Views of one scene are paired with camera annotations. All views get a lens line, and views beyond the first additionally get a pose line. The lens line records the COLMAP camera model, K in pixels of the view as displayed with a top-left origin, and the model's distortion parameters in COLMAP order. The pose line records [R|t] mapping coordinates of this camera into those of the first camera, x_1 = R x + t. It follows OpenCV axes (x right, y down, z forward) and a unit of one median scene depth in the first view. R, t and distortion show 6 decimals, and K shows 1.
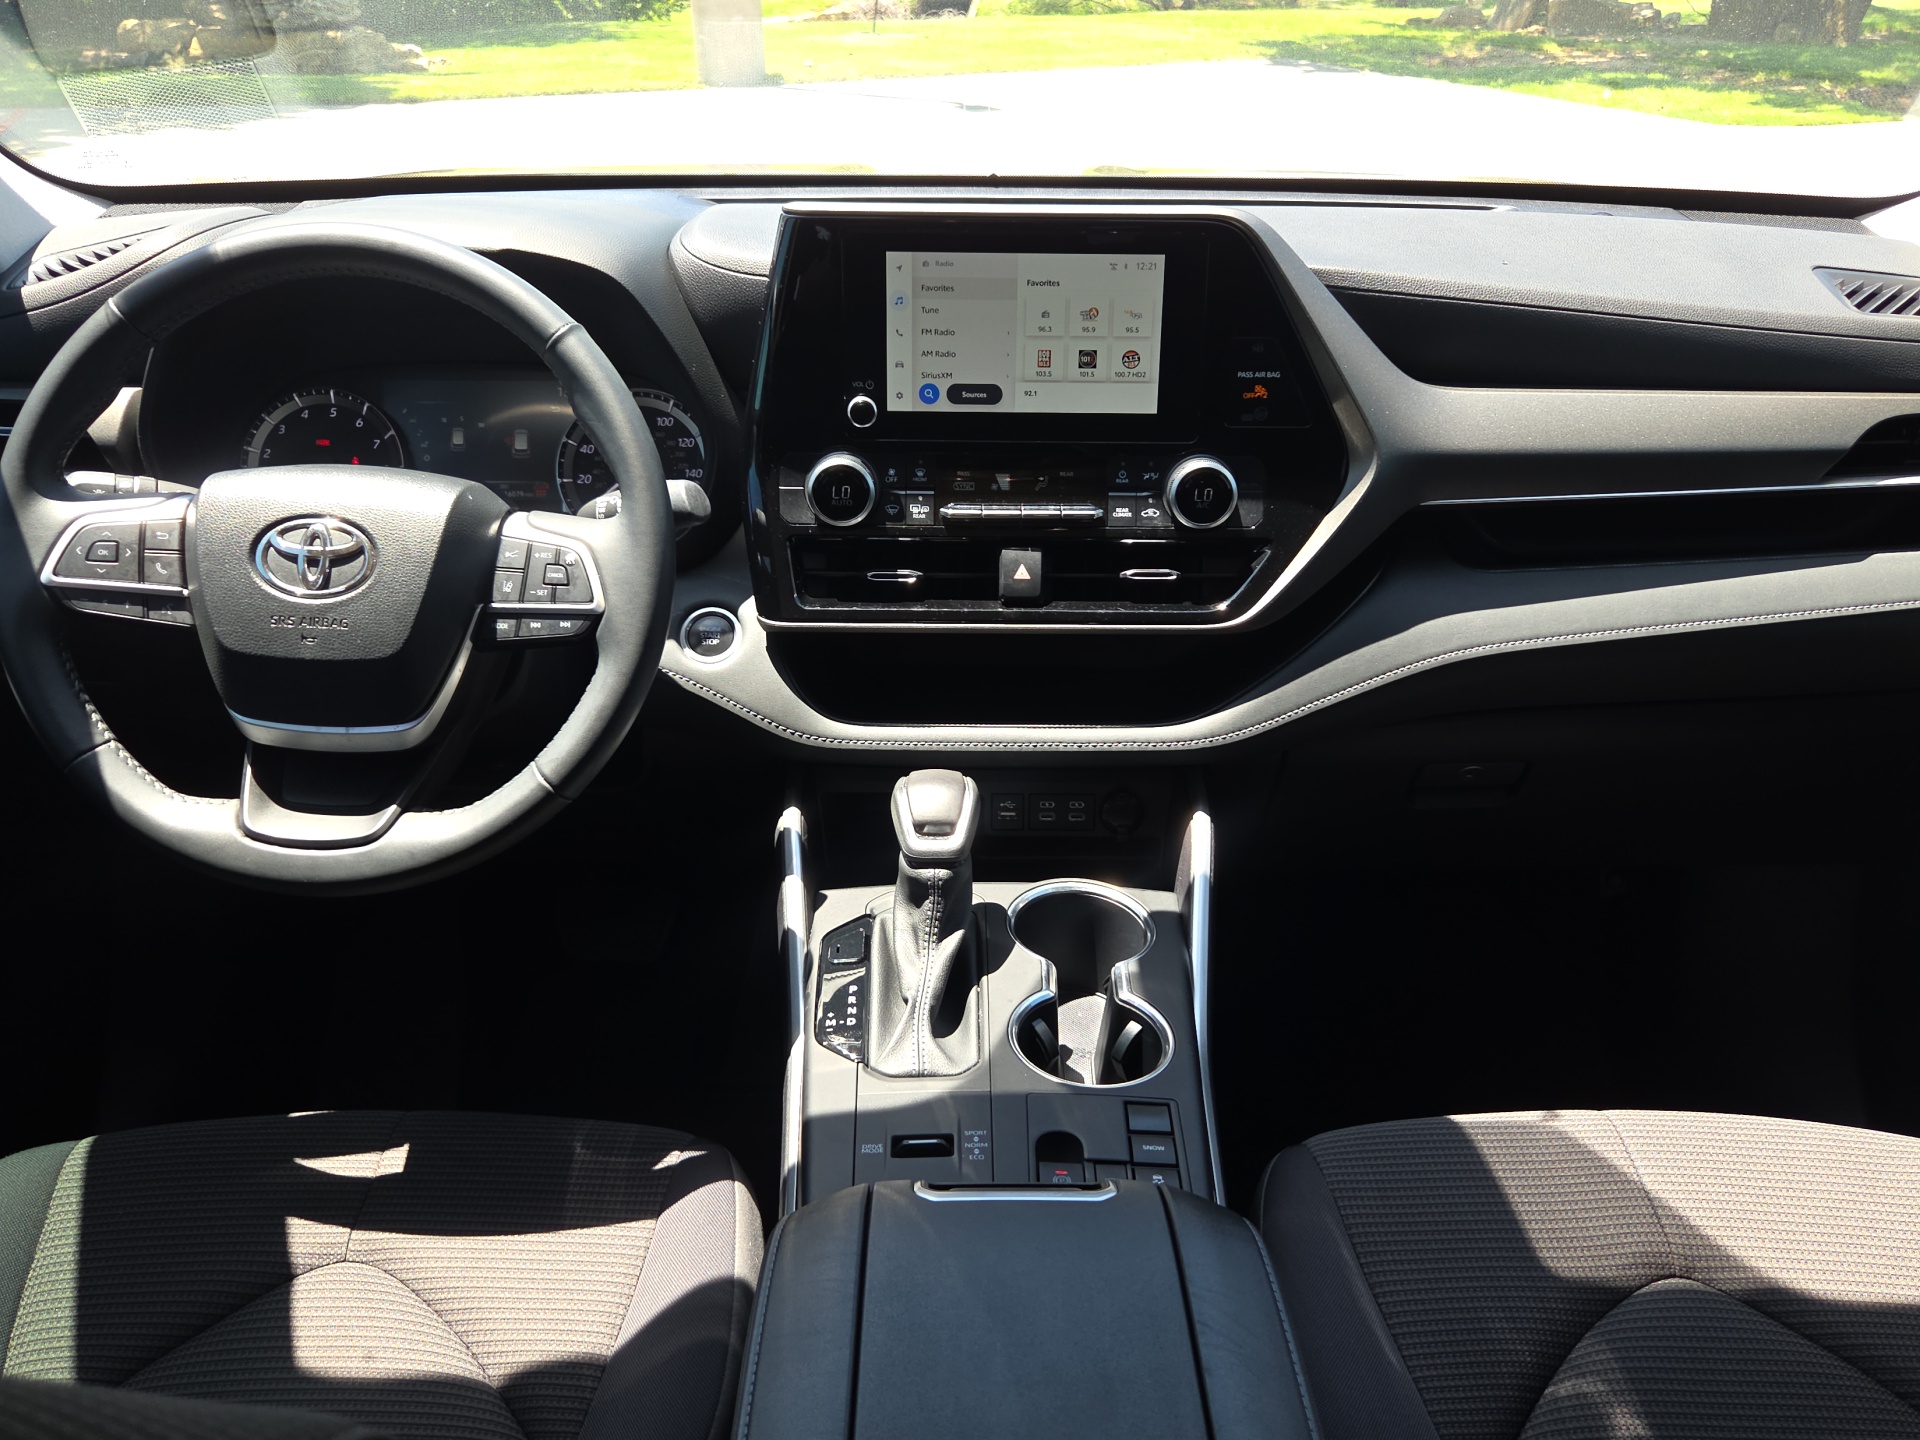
lens RADIAL K [[1582.1, 0, 977.1], [0, 1582.1, 708.4], [0, 0, 1]] dist [0.063578, -0.054147]
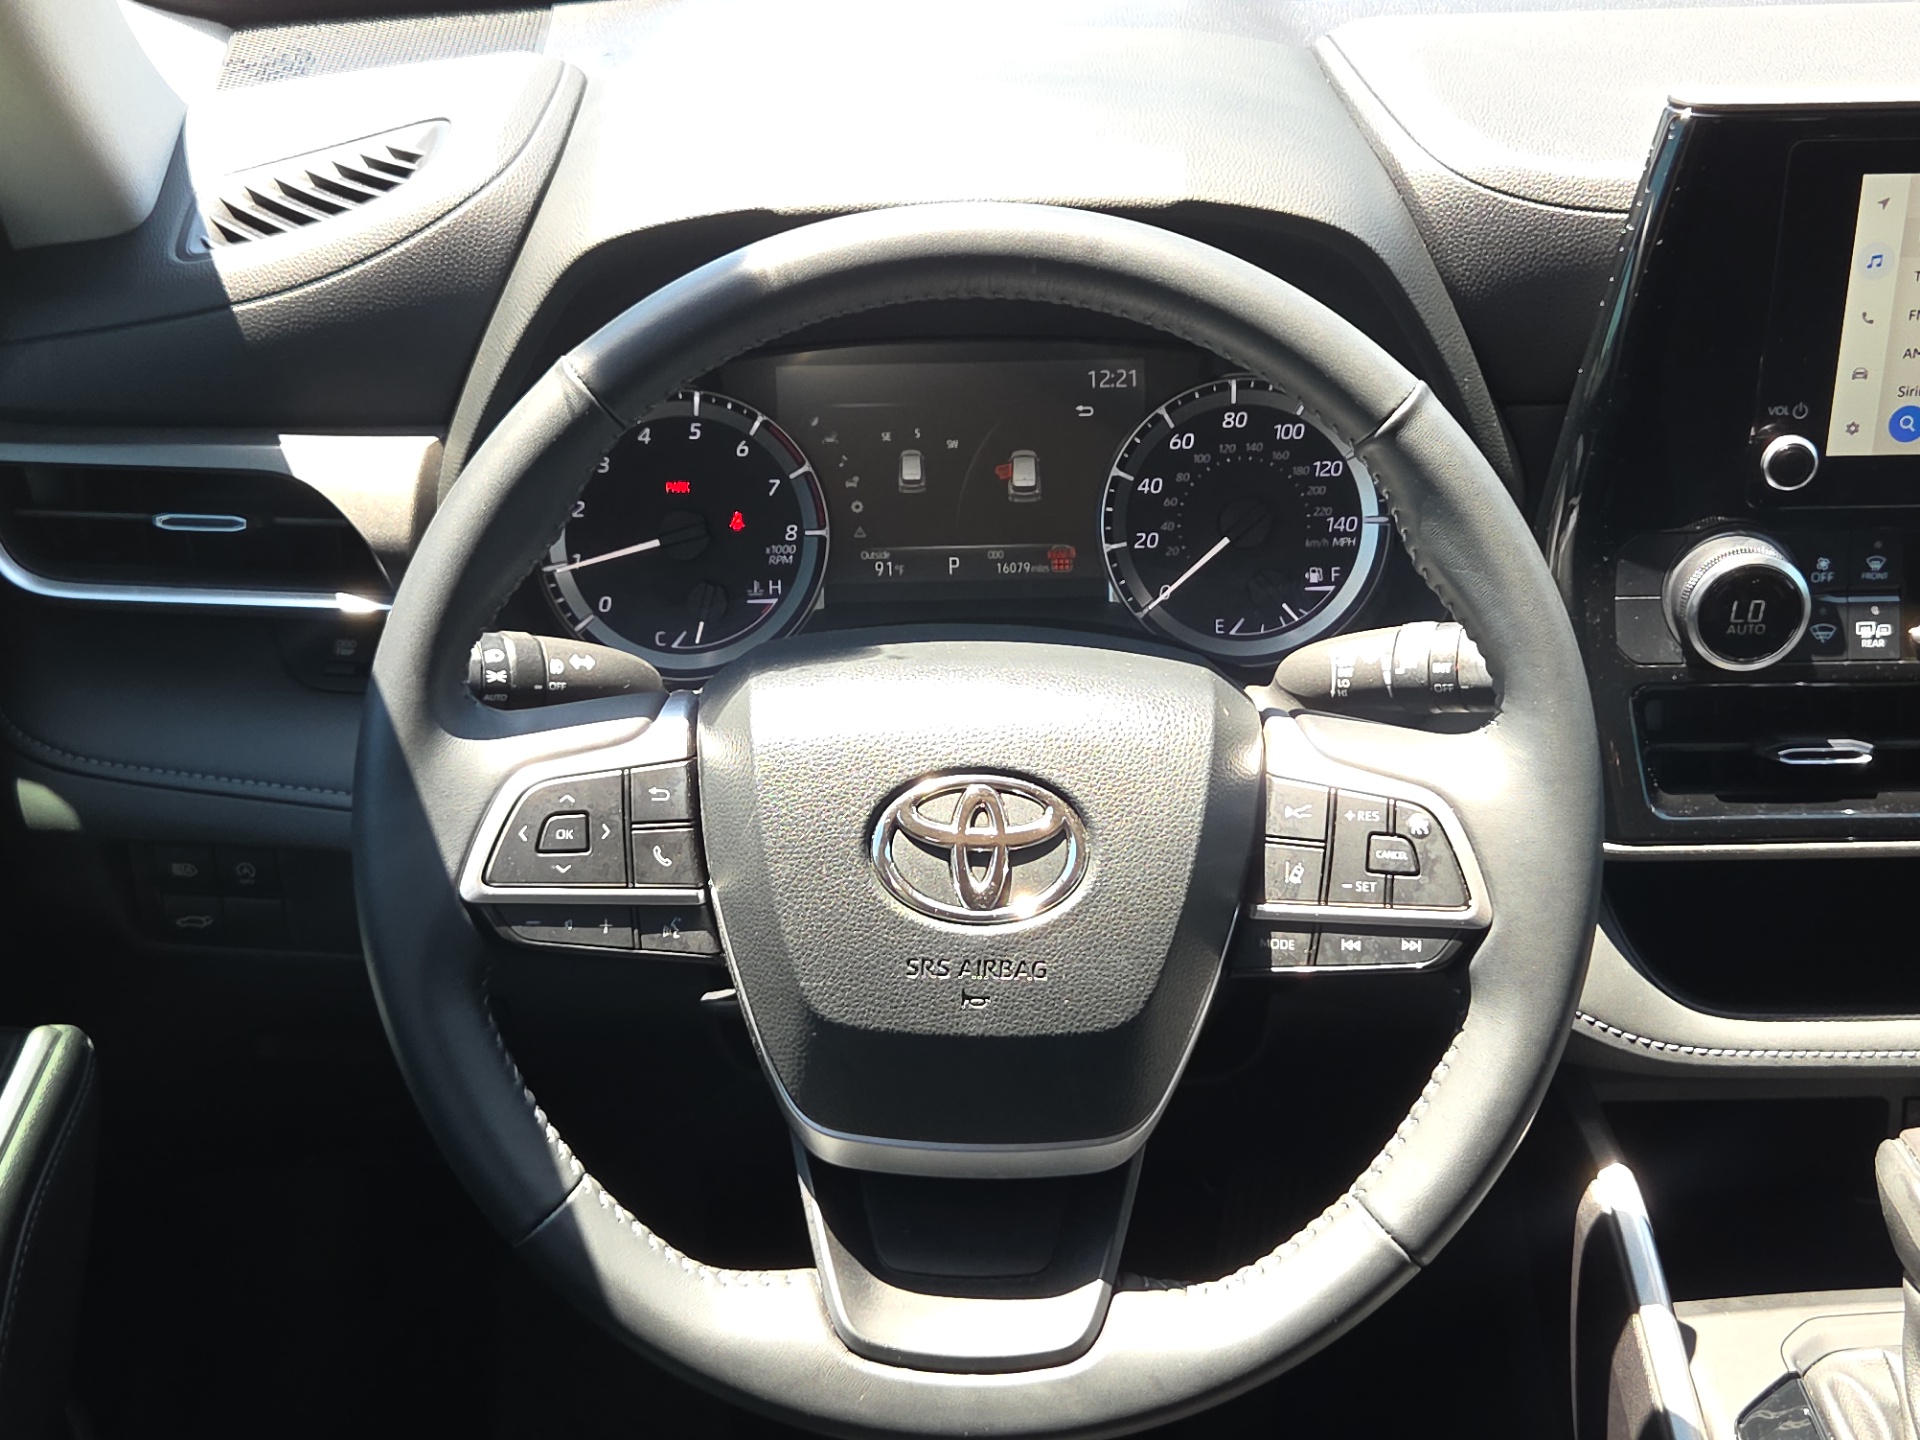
lens RADIAL K [[2600.1, 0, 983.3], [0, 2600.1, 686.3], [0, 0, 1]] dist [0.074530, 0.000000]
pose [[0.999609, -0.022066, 0.017156, -0.367783], [0.020846, 0.997450, 0.068254, -0.179761], [-0.018619, -0.067870, 0.997520, 0.110550]]
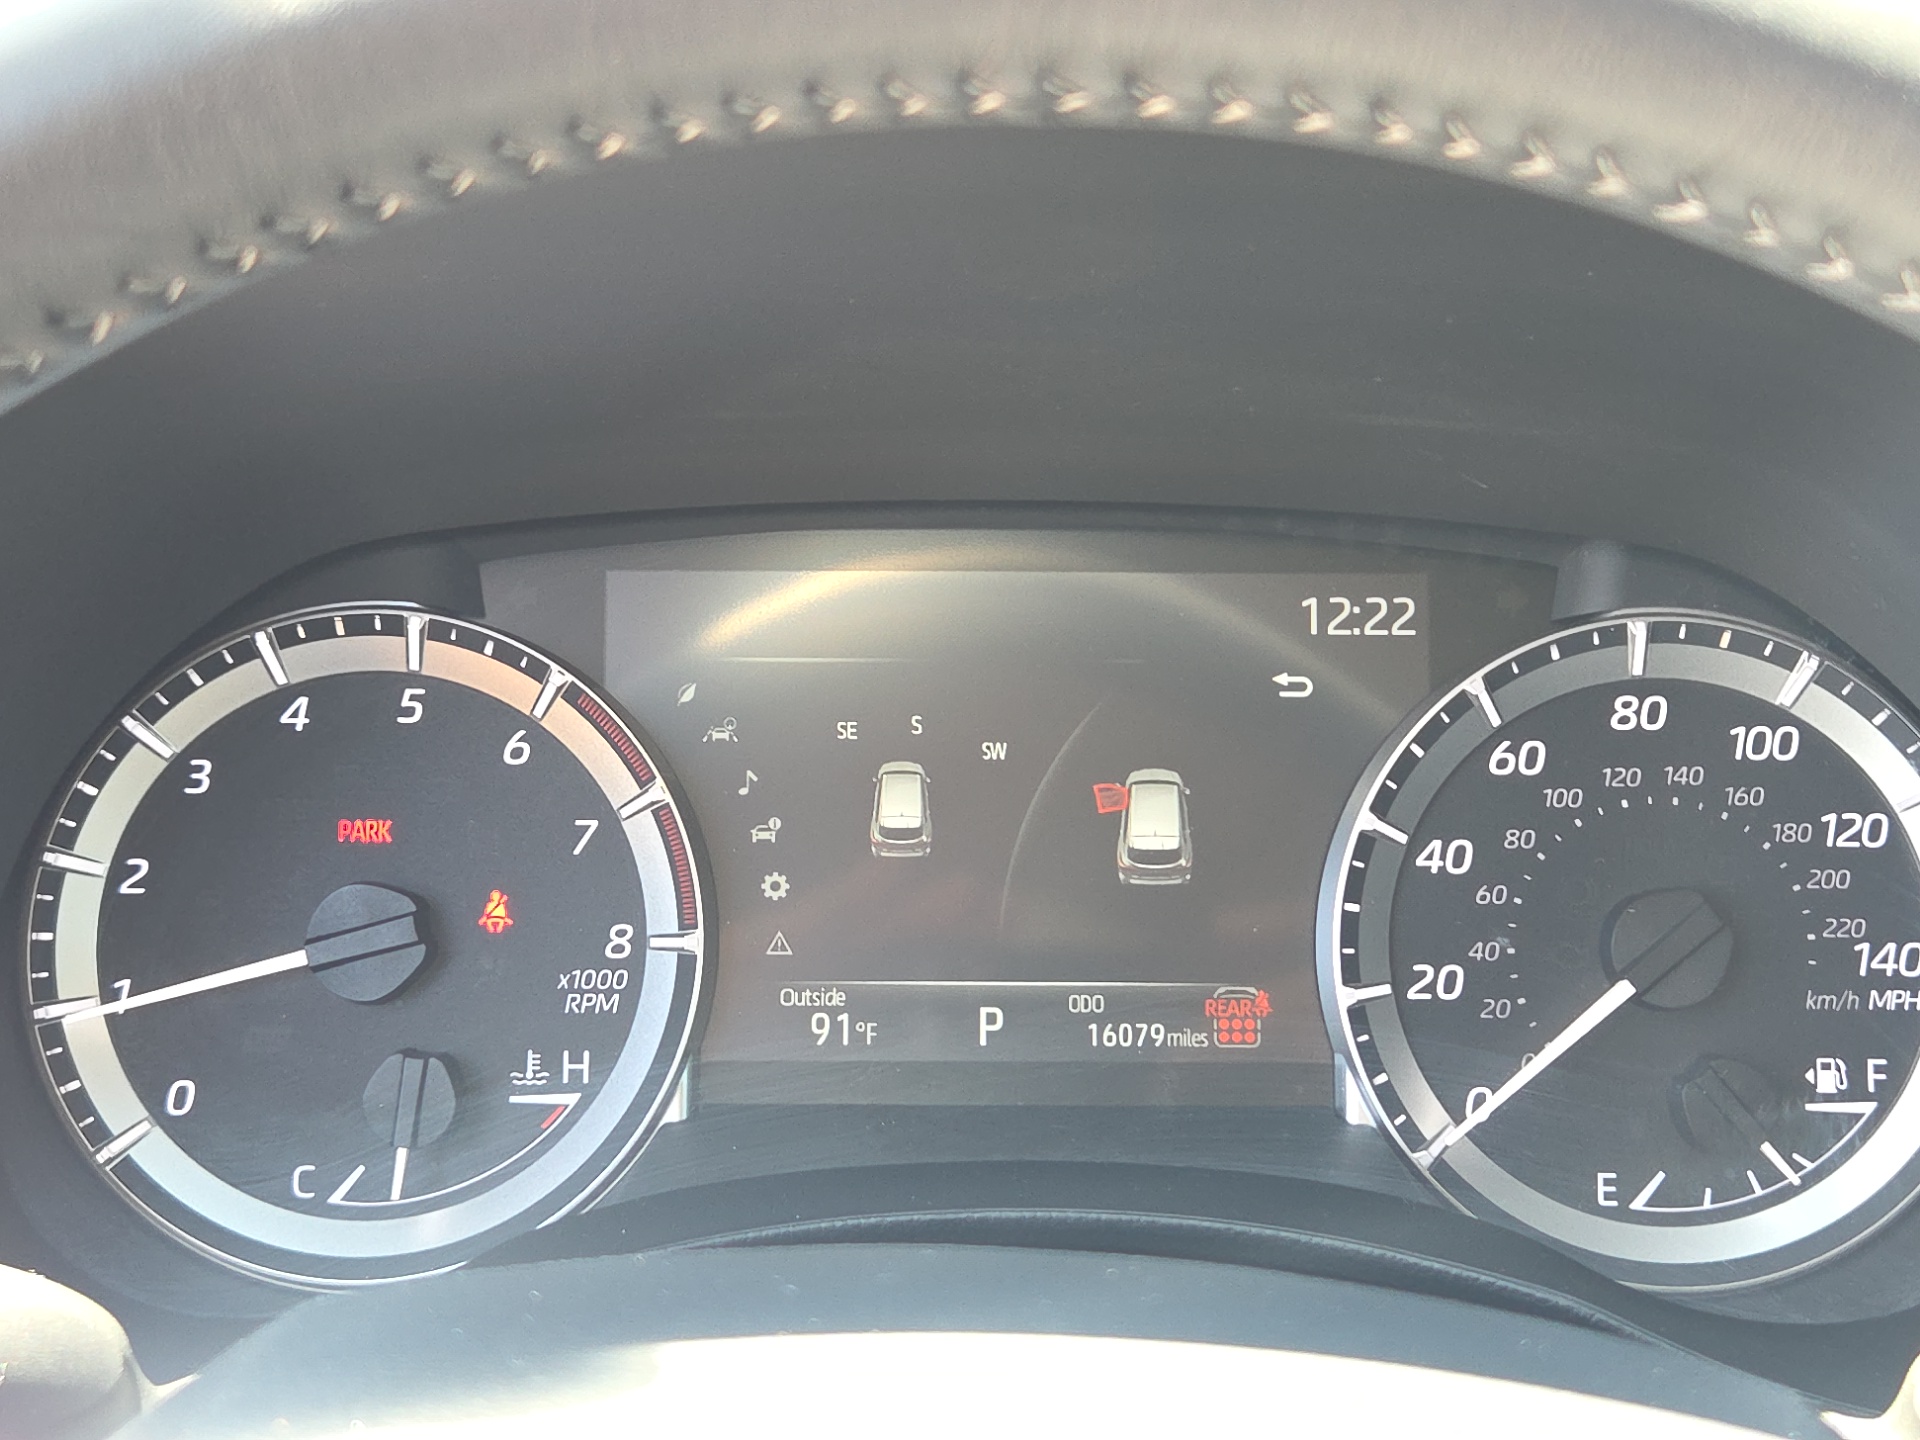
lens RADIAL K [[2717.0, 0, 994.6], [0, 2717.0, 679.1], [0, 0, 1]] dist [0.078276, 0.000000]
pose [[0.999977, 0.006188, -0.002851, -0.358884], [-0.006422, 0.995807, -0.091254, -0.174280], [0.002275, 0.091270, 0.995824, 0.673107]]
